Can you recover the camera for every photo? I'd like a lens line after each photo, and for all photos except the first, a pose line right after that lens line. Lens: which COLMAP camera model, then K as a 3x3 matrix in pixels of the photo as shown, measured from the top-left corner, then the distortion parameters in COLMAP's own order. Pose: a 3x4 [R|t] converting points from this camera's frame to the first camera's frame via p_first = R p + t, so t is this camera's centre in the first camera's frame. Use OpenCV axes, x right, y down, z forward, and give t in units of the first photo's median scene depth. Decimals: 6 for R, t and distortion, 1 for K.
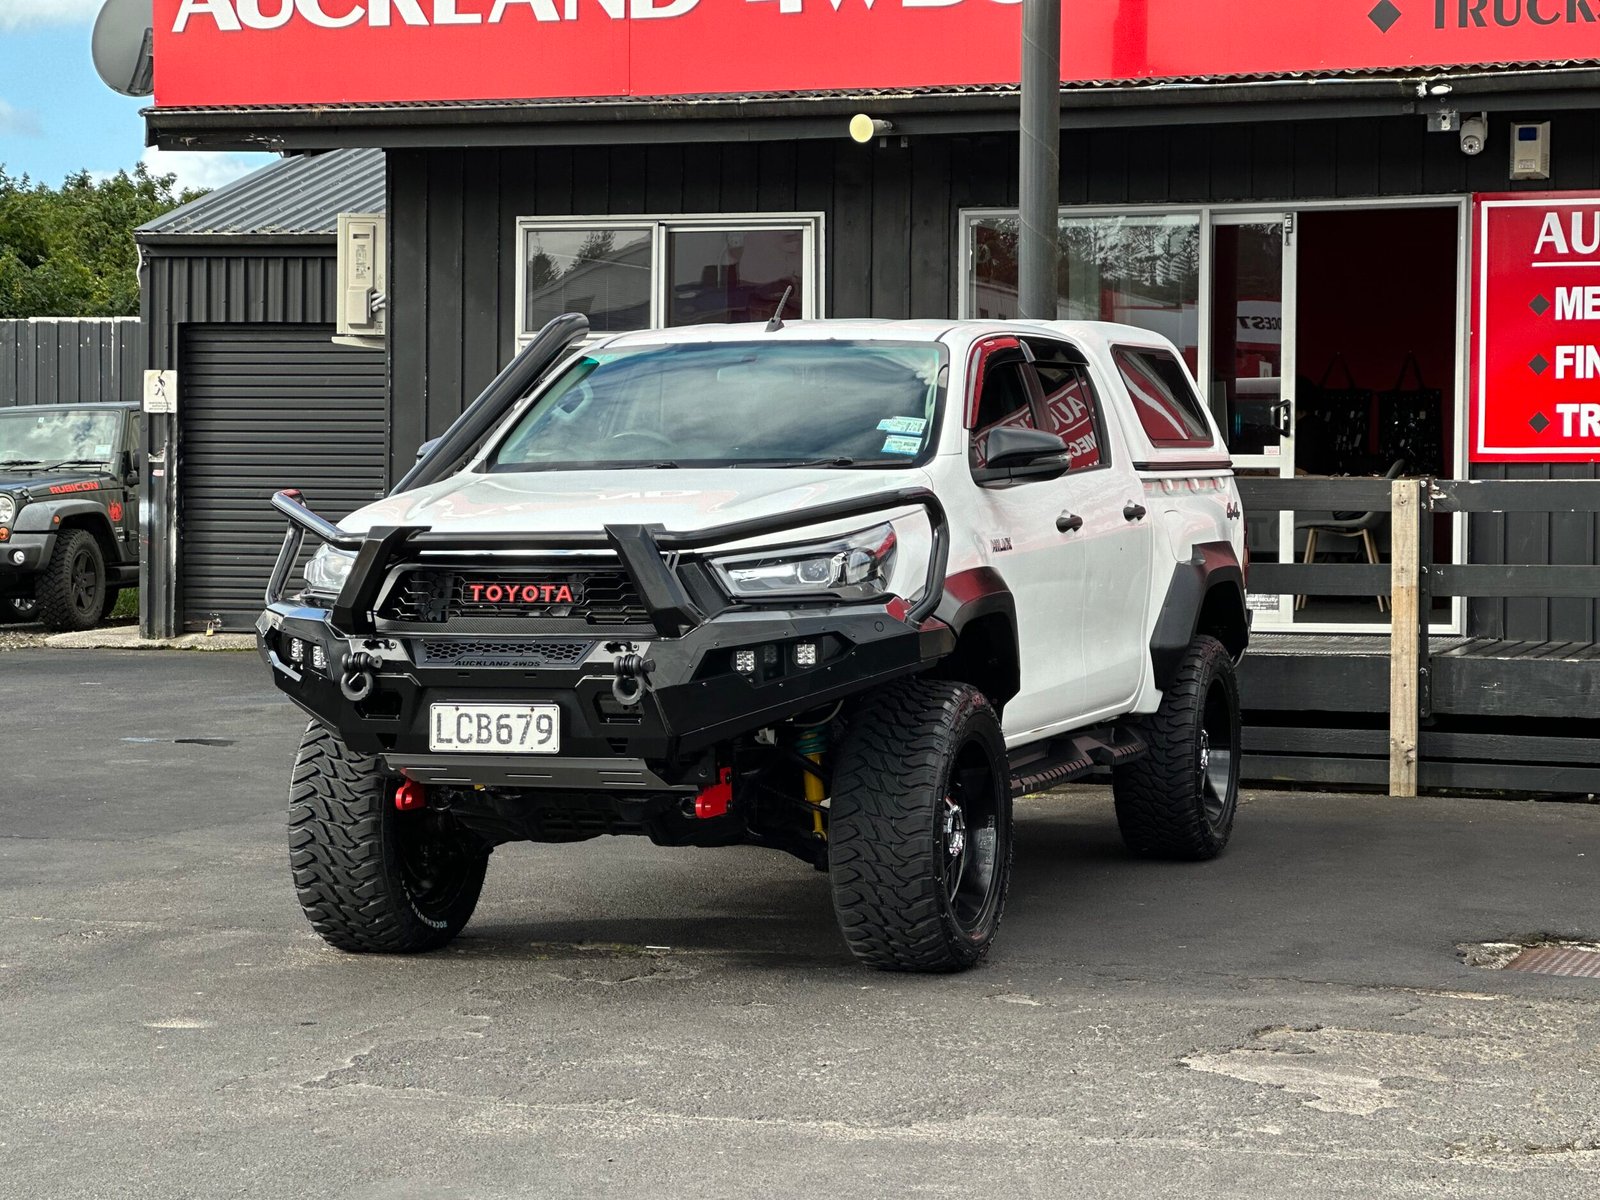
lens RADIAL K [[3451.2, 0, 807.2], [0, 3451.2, 593.4], [0, 0, 1]] dist [0.091684, 0.927396]
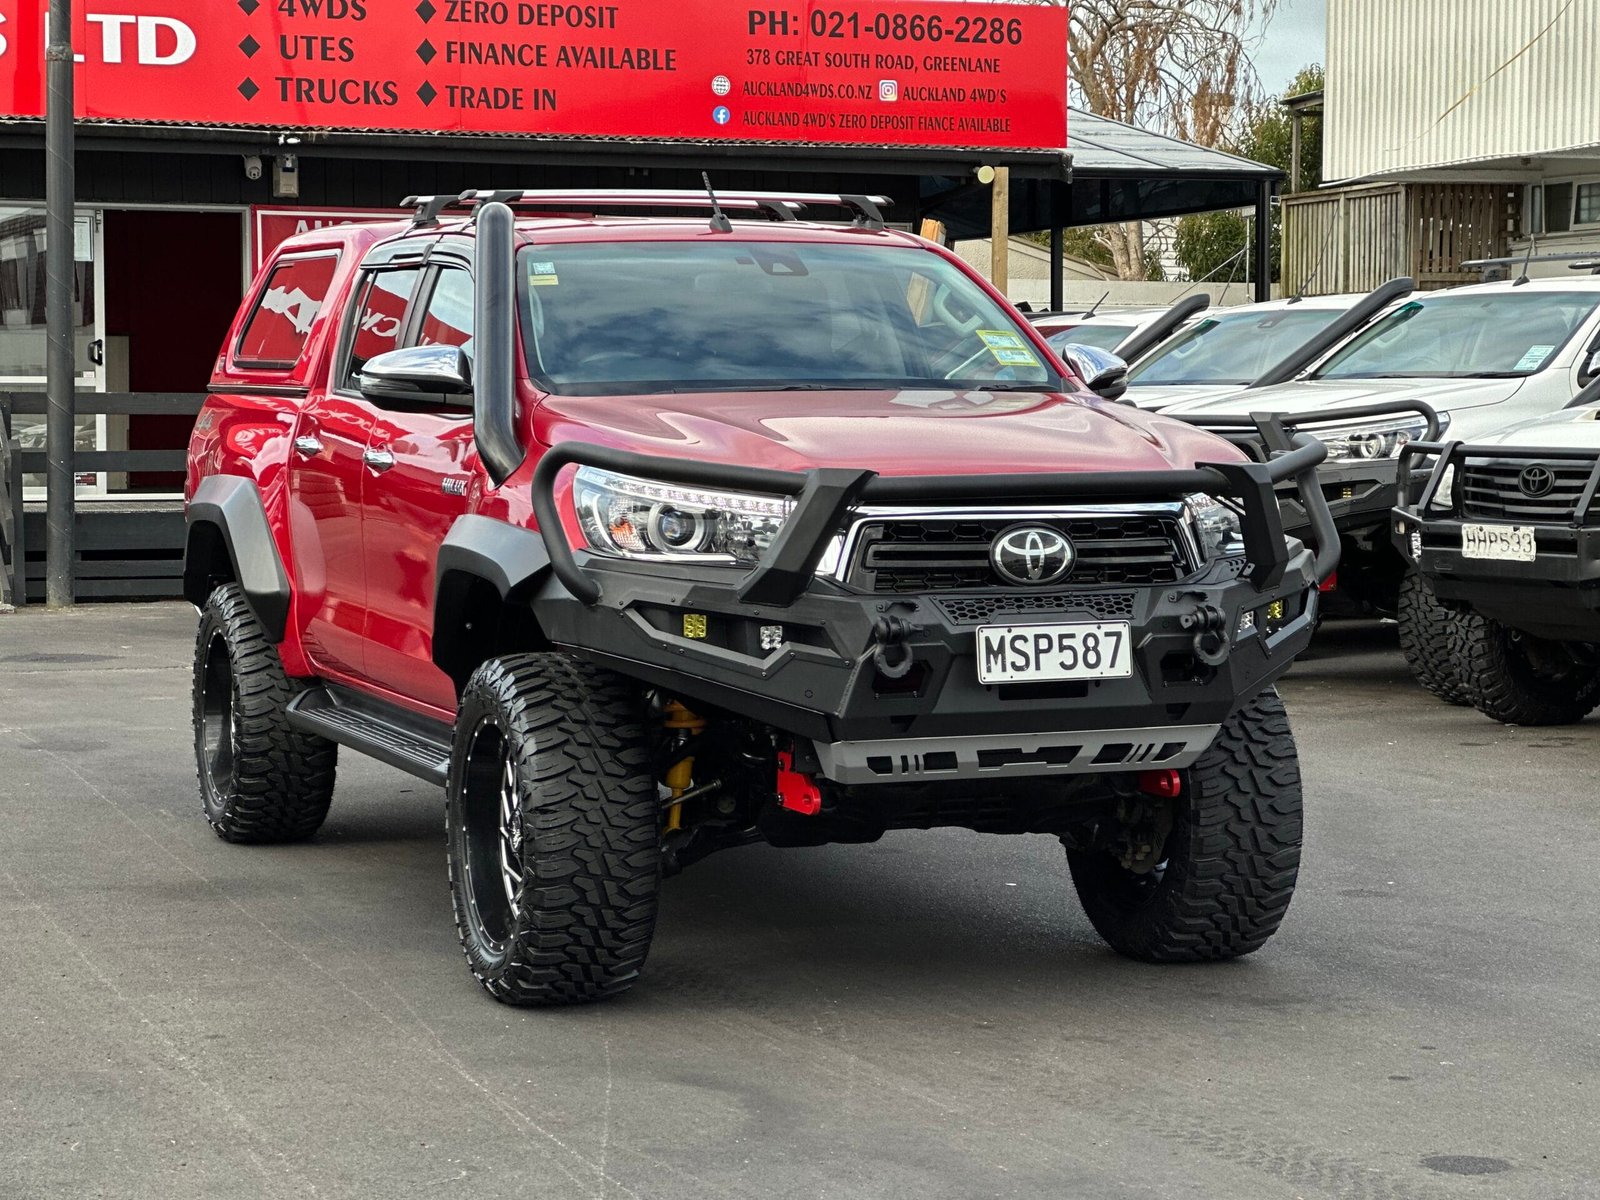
lens RADIAL K [[3386.7, 0, 807.0], [0, 3386.7, 532.2], [0, 0, 1]] dist [0.195951, -0.174042]
pose [[0.770754, -0.025895, 0.636606, -0.577986], [0.026783, 0.999607, 0.008234, 0.021425], [-0.636569, 0.010703, 0.771145, -0.296552]]
